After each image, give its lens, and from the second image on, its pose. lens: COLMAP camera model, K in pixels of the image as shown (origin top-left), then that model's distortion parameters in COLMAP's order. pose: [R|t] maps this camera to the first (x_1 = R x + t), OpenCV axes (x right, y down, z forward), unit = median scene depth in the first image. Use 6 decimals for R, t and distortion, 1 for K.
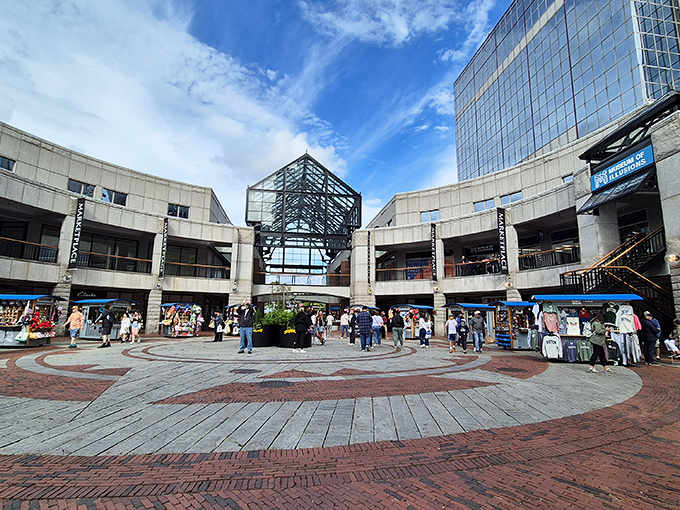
lens RADIAL K [[364.9, 0, 340.0], [0, 364.9, 255.0], [0, 0, 1]] dist [-0.000359, 0.000008]
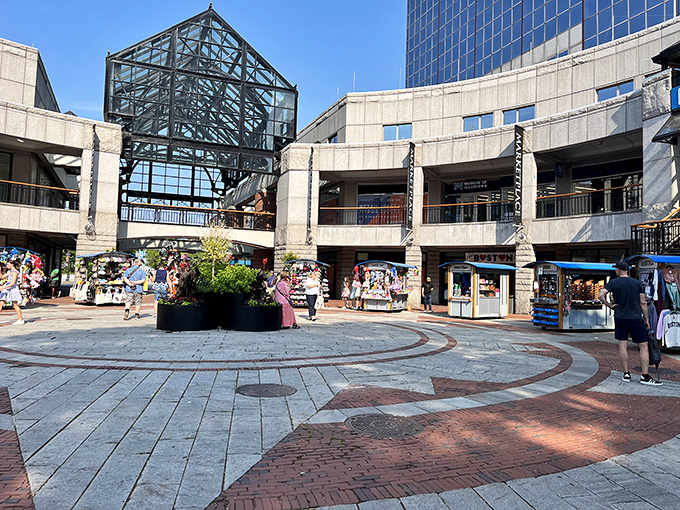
lens RADIAL K [[514.0, 0, 340.0], [0, 514.0, 255.0], [0, 0, 1]] dist [0.070829, -0.114411]
pose [[0.972078, 0.028969, 0.232862, -0.083183], [-0.058858, 0.990728, 0.122449, 0.009481], [-0.227156, -0.132736, 0.964770, 0.077662]]
